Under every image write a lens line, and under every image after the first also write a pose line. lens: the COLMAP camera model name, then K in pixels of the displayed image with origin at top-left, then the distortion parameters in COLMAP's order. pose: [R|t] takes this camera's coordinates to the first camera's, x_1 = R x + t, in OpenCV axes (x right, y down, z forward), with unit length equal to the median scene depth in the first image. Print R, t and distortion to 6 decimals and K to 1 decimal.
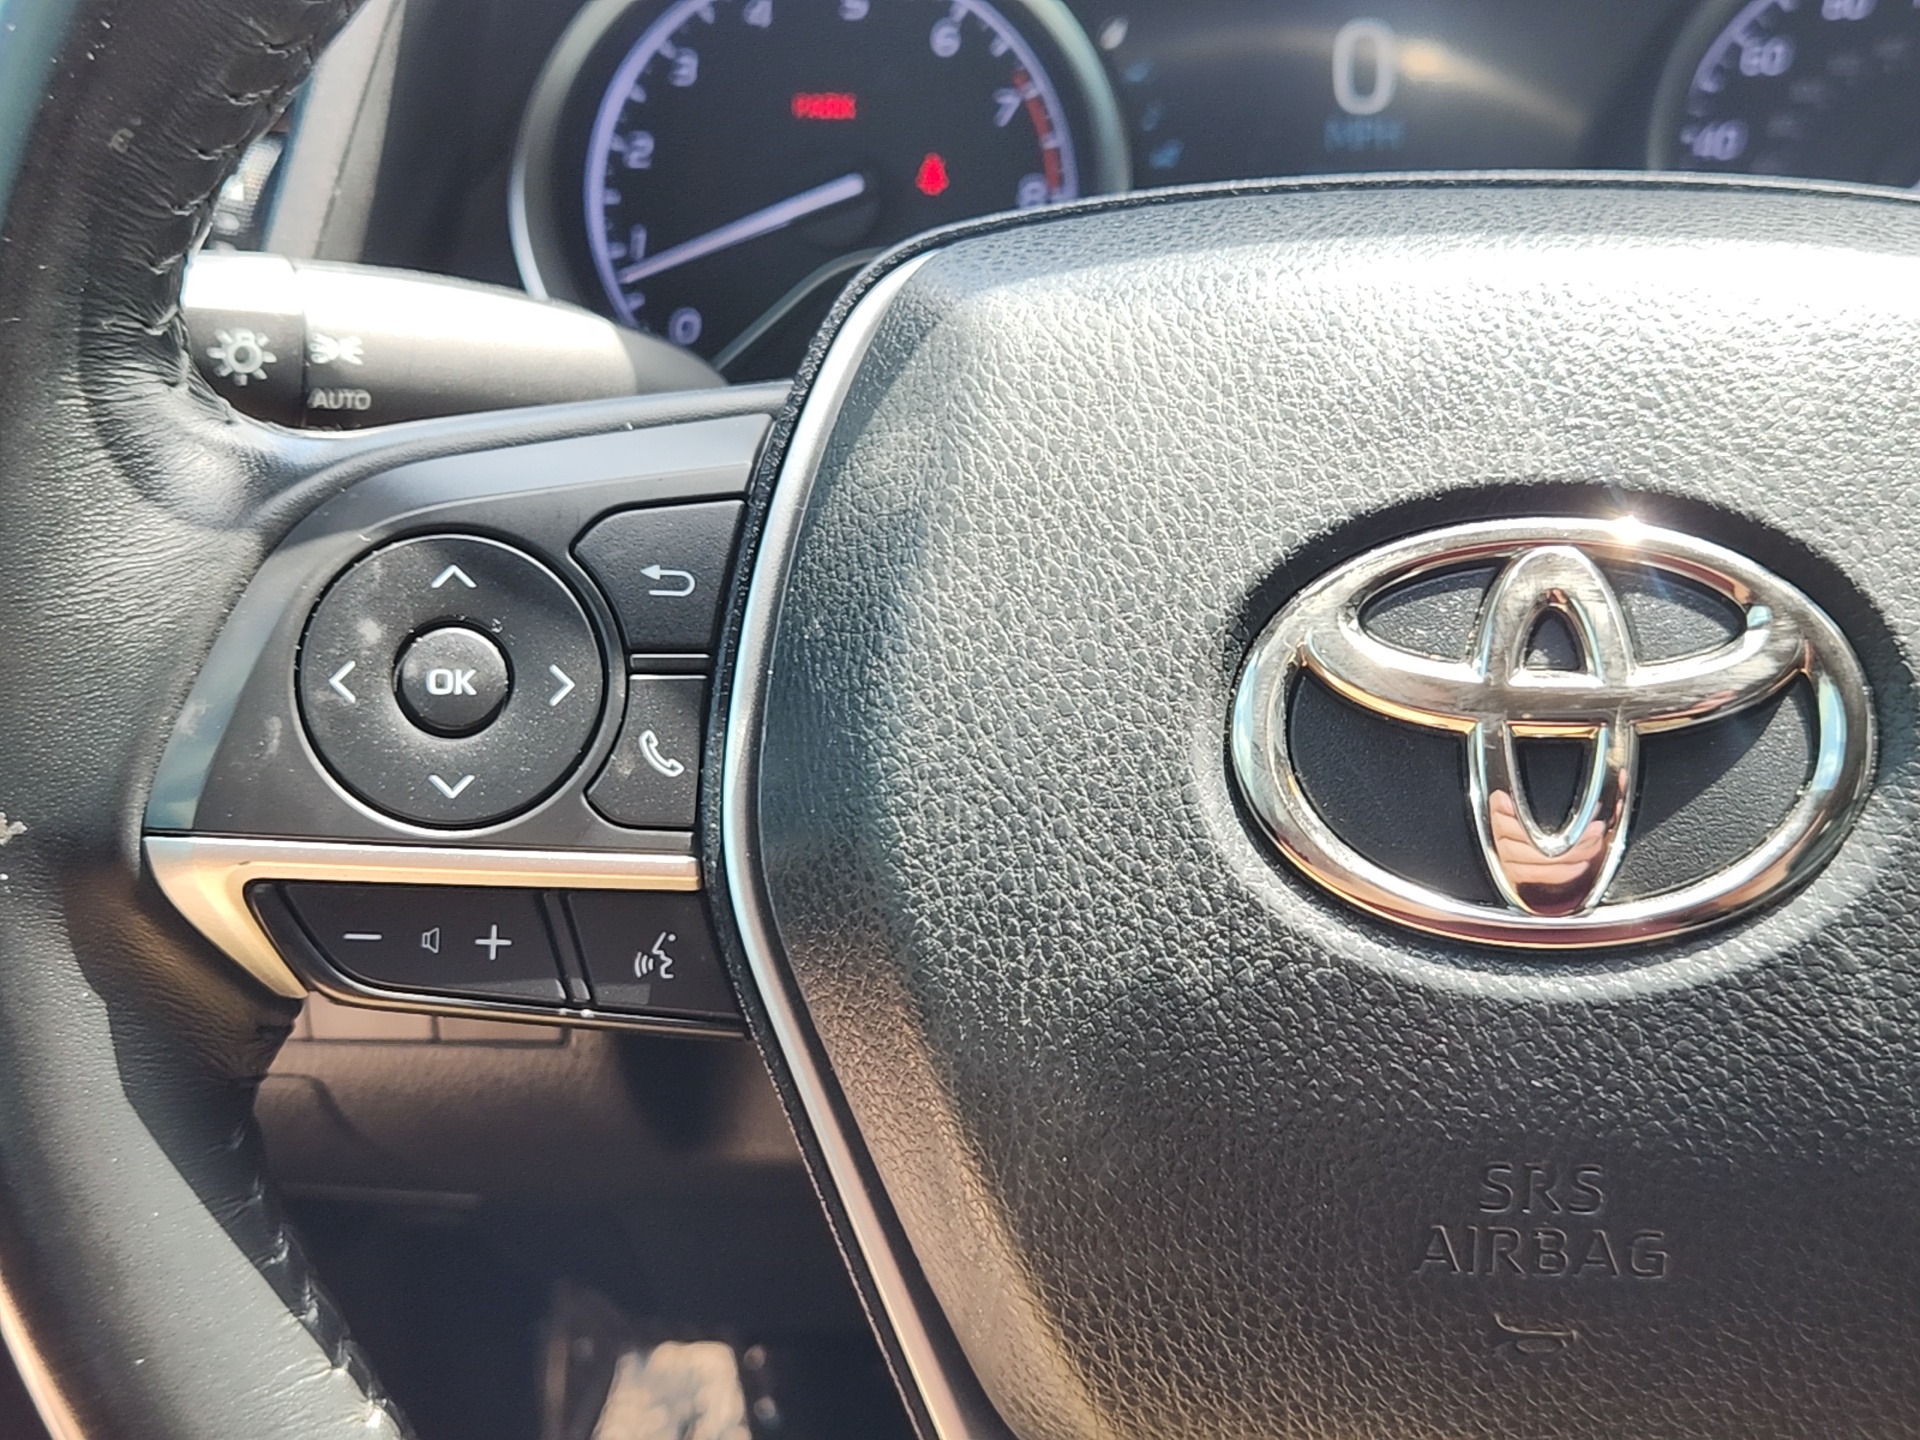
lens RADIAL K [[1572.4, 0, 955.4], [0, 1572.4, 736.2], [0, 0, 1]] dist [0.041612, -0.020391]
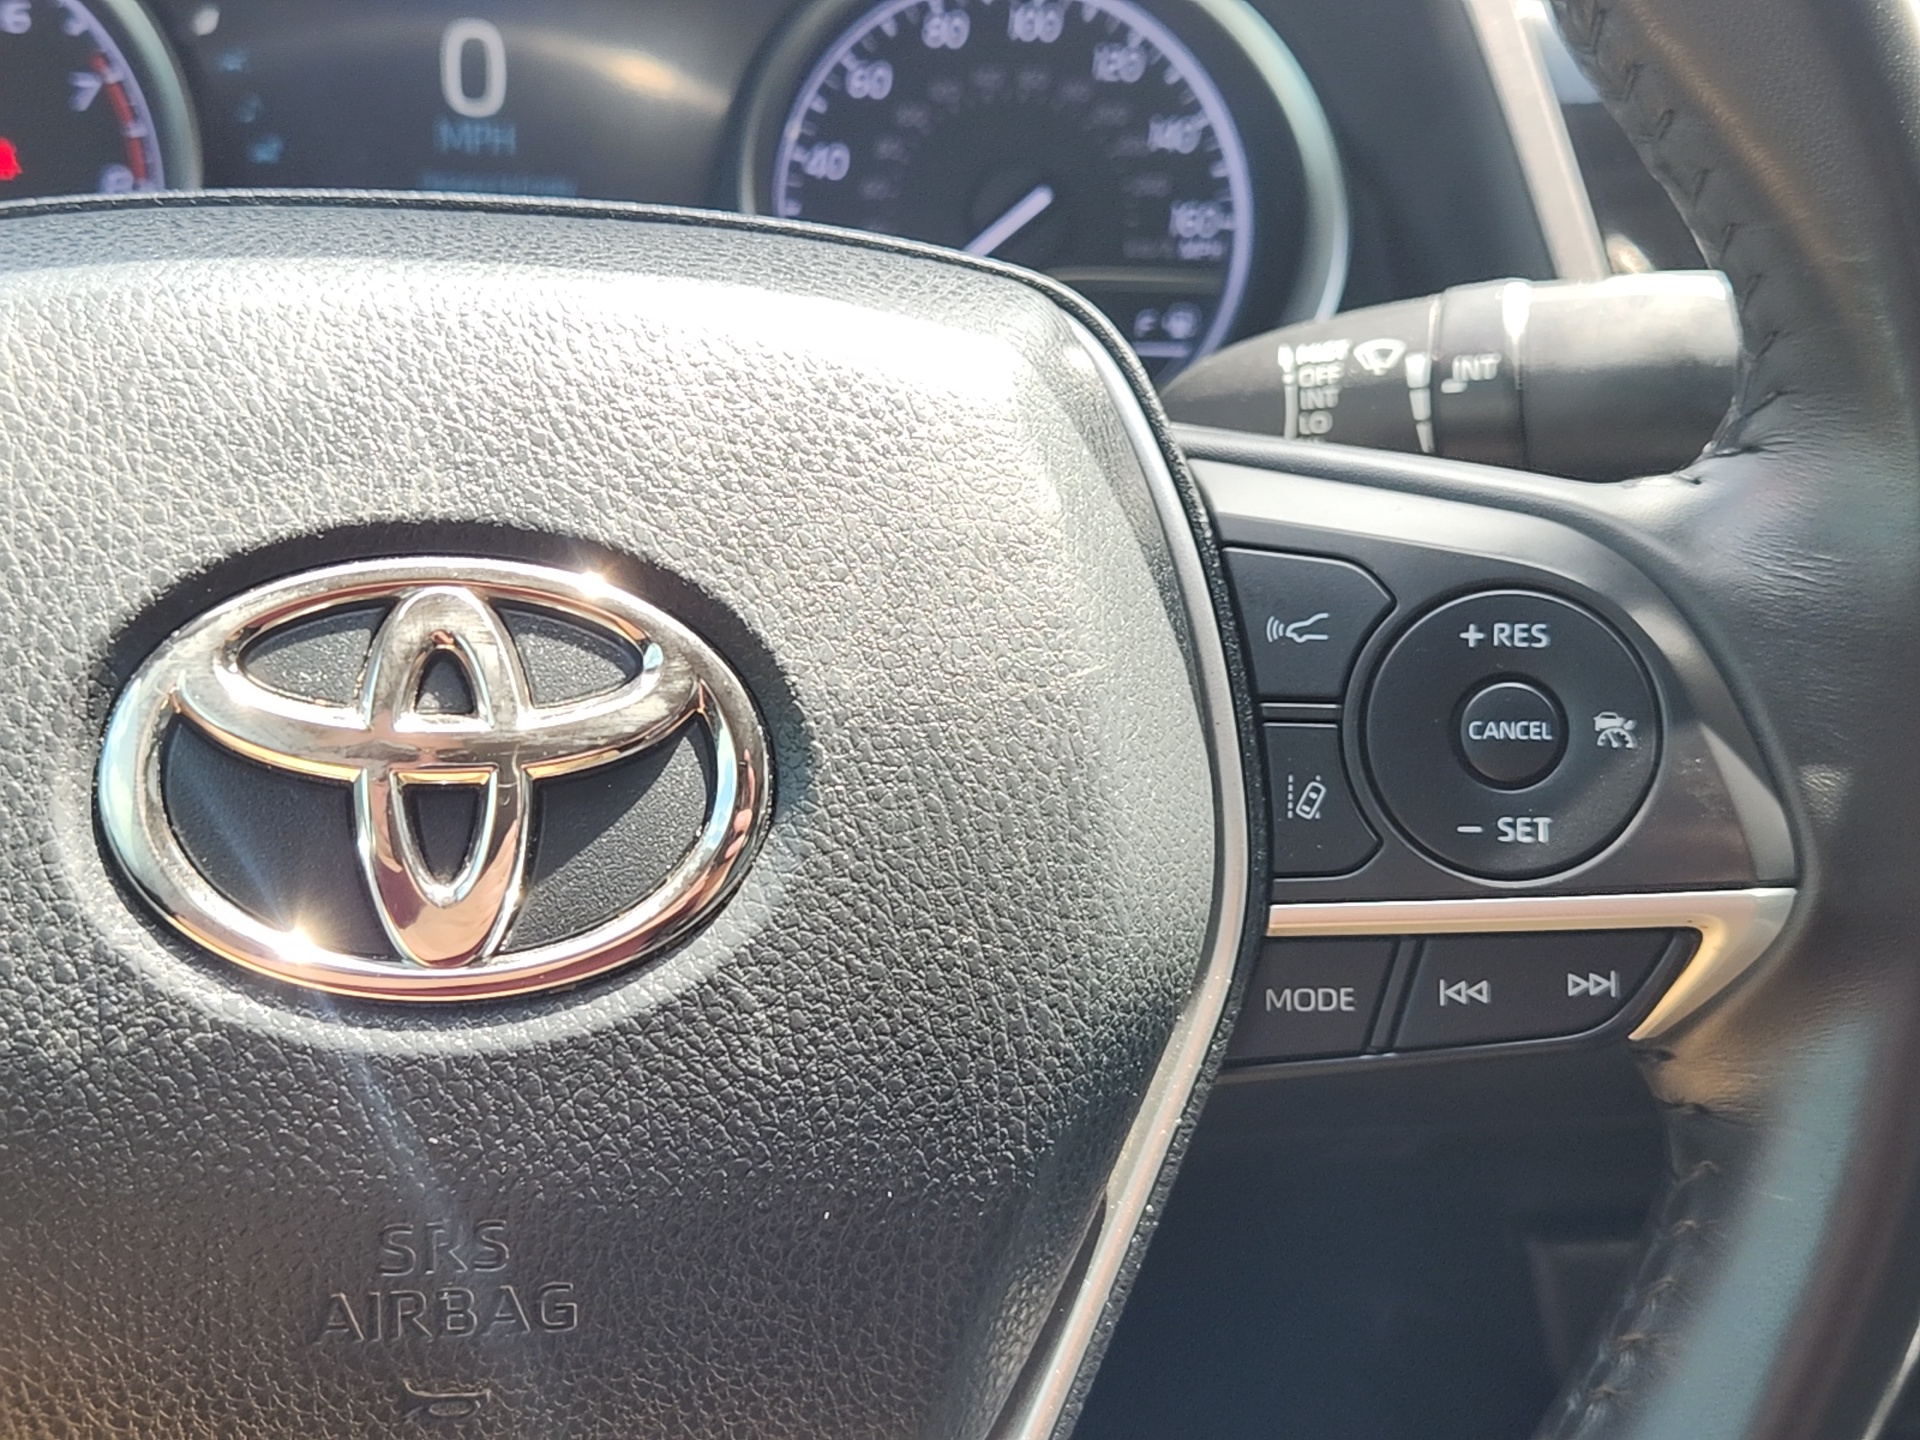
lens RADIAL K [[1572.4, 0, 950.9], [0, 1572.4, 709.0], [0, 0, 1]] dist [0.041612, -0.020391]
pose [[0.990600, -0.015845, 0.135873, 0.551020], [0.014635, 0.999844, 0.009903, -0.049753], [-0.136009, -0.007821, 0.990677, -0.001348]]
